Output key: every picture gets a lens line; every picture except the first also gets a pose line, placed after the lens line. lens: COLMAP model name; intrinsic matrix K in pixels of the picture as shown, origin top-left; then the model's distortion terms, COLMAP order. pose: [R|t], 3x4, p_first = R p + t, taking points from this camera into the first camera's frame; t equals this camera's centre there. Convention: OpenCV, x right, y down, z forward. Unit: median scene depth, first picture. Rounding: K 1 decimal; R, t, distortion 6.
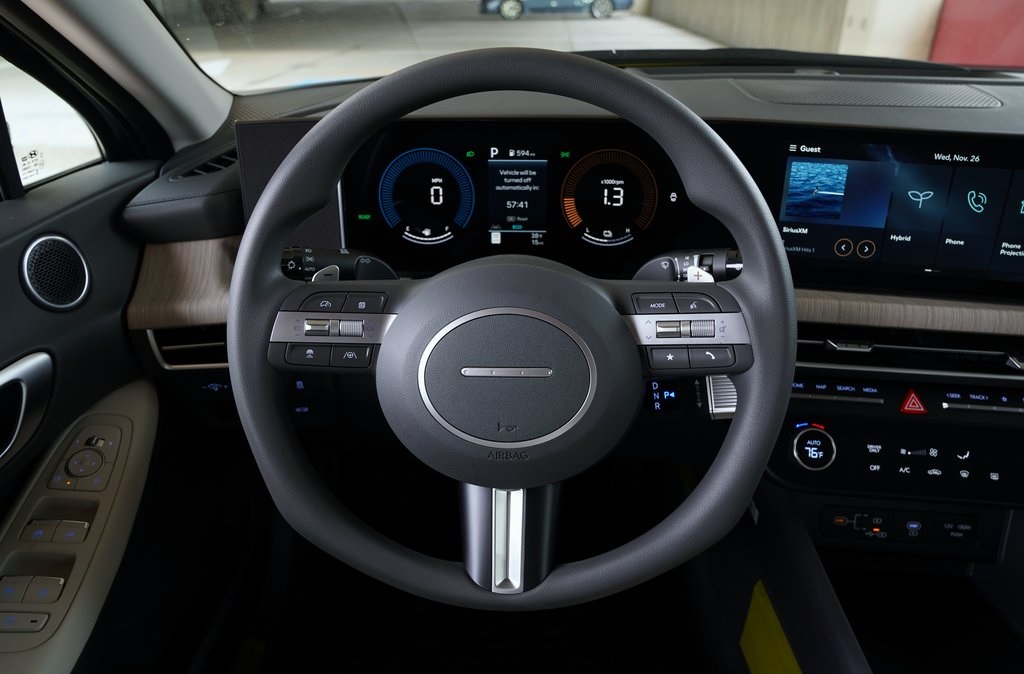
lens RADIAL K [[722.2, 0, 512.0], [0, 722.2, 337.0], [0, 0, 1]] dist [-0.124501, 0.091187]
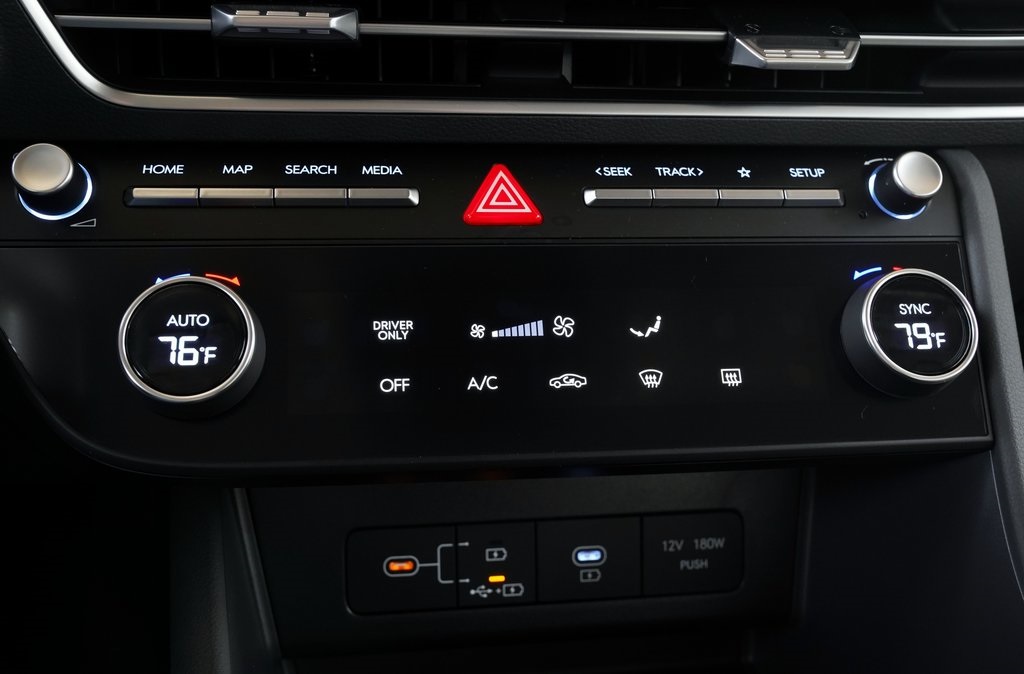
lens RADIAL K [[990.2, 0, 512.0], [0, 990.2, 337.0], [0, 0, 1]] dist [-0.016470, 0.012912]
pose [[0.962555, -0.074947, 0.260519, 0.450482], [0.085559, 0.995893, -0.029620, 0.182427], [-0.257229, 0.050800, 0.965014, 0.532418]]
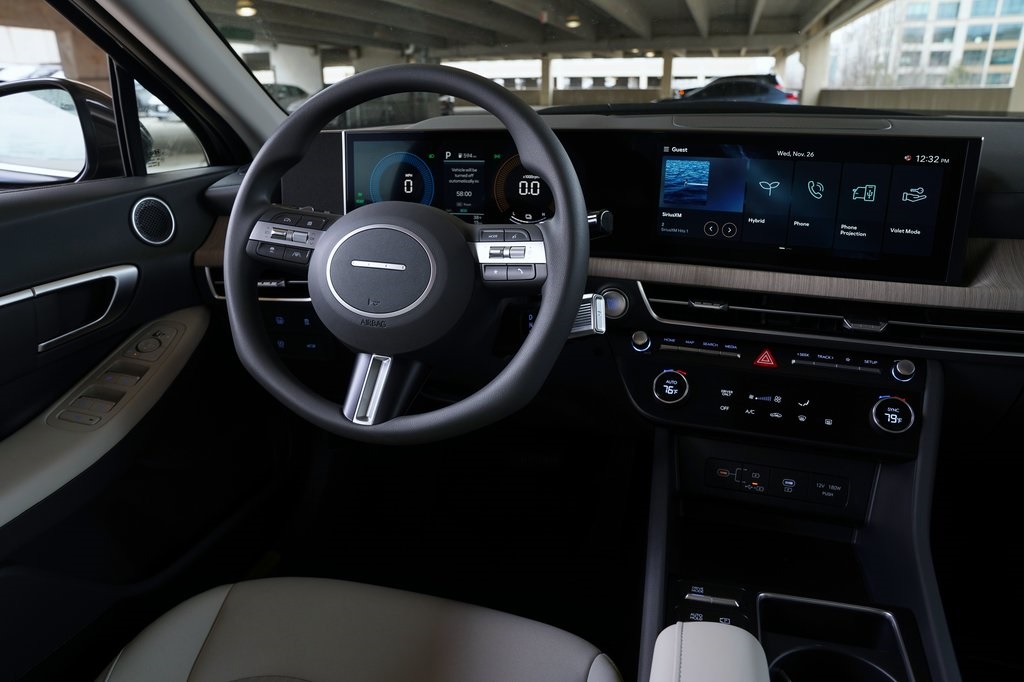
lens RADIAL K [[709.3, 0, 511.9], [0, 709.3, 337.0], [0, 0, 1]] dist [-0.130944, 0.095097]
pose [[0.971359, 0.063887, -0.228866, 0.432280], [-0.096163, 0.986471, -0.132768, 0.258677], [0.217288, 0.150974, 0.964361, -0.226986]]
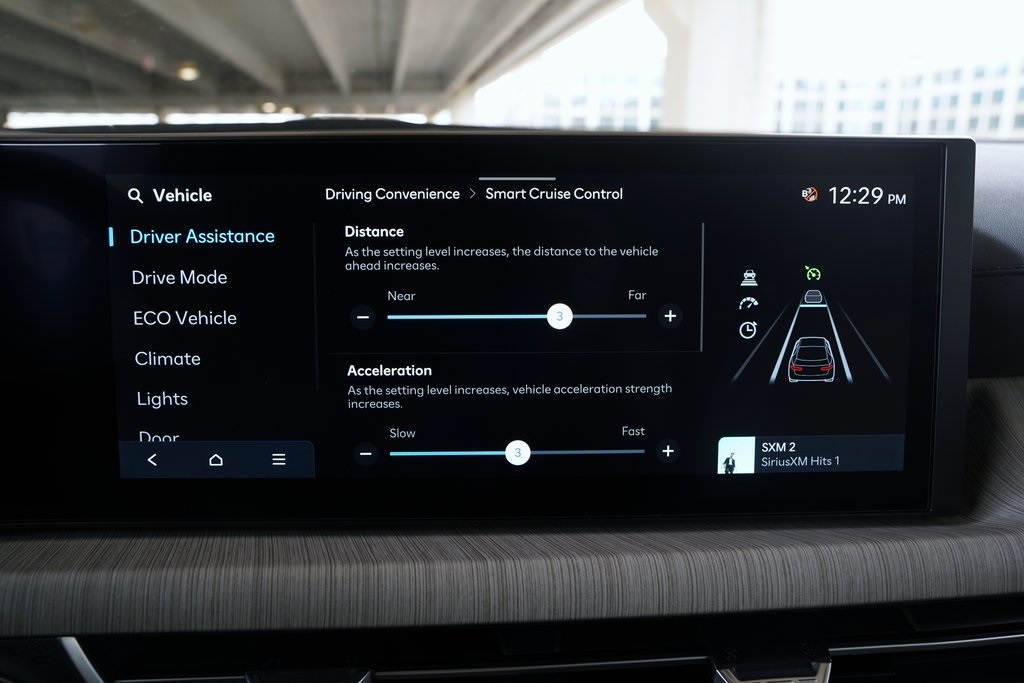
lens RADIAL K [[804.0, 0, 511.5], [0, 804.0, 339.5], [0, 0, 1]] dist [-0.095809, 0.100342]
pose [[0.978633, -0.047667, 0.200011, 0.510348], [0.096573, 0.965344, -0.242457, -0.052406], [-0.181522, 0.256592, 0.949321, 0.534582]]
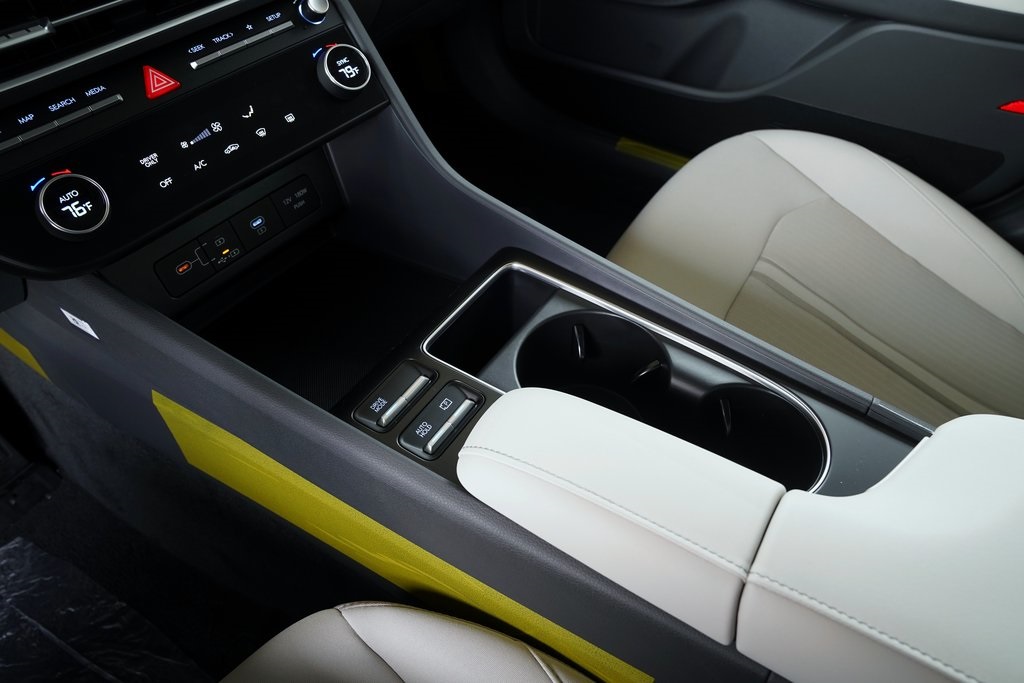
lens RADIAL K [[709.3, 0, 511.9], [0, 709.3, 337.5], [0, 0, 1]] dist [-0.130944, 0.095097]
pose [[0.520218, -0.624420, 0.582643, 0.182174], [0.398221, 0.780873, 0.481308, 0.110025], [-0.755509, -0.018364, 0.654881, 0.244769]]
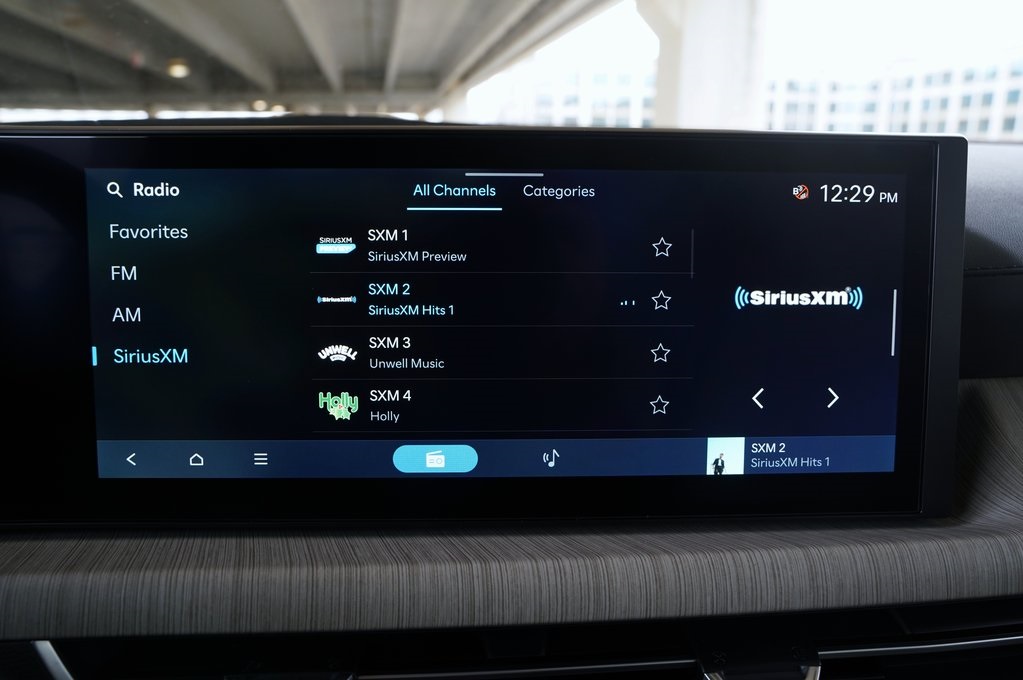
lens RADIAL K [[804.1, 0, 511.5], [0, 804.1, 340.0], [0, 0, 1]] dist [-0.094363, 0.097117]
pose [[0.976537, -0.044190, 0.210767, 0.514357], [0.095635, 0.965905, -0.240586, -0.053094], [-0.192950, 0.255098, 0.947468, 0.541219]]
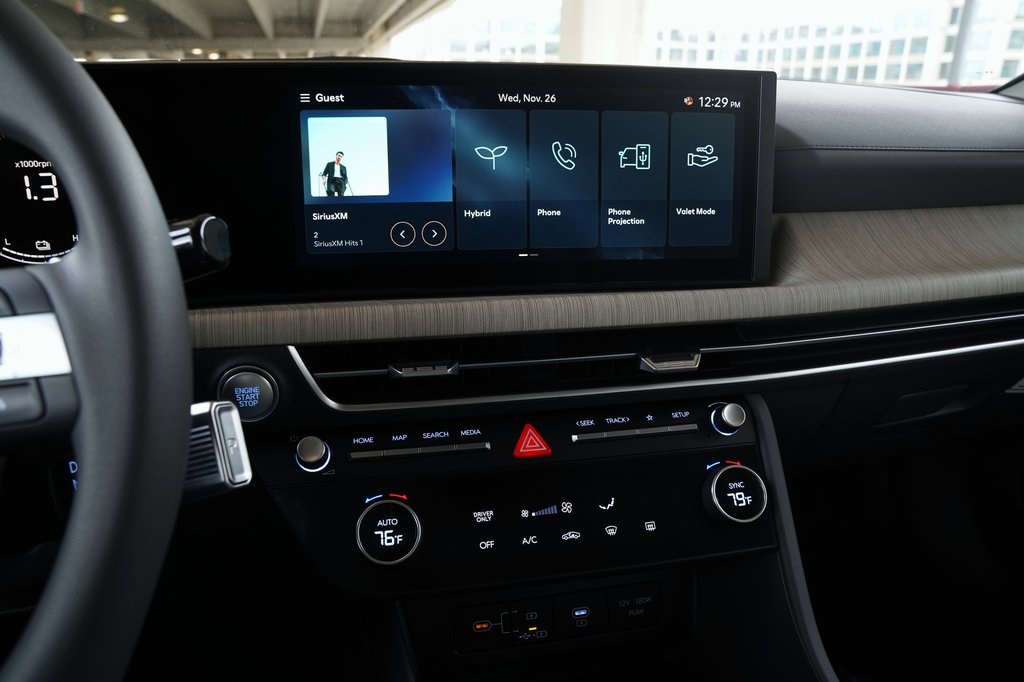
lens RADIAL K [[709.3, 0, 511.9], [0, 709.3, 337.0], [0, 0, 1]] dist [-0.130944, 0.095097]
pose [[0.946446, -0.098640, 0.307424, 0.353342], [0.143119, 0.981701, -0.125621, 0.078942], [-0.289407, 0.162892, 0.943244, 0.327037]]
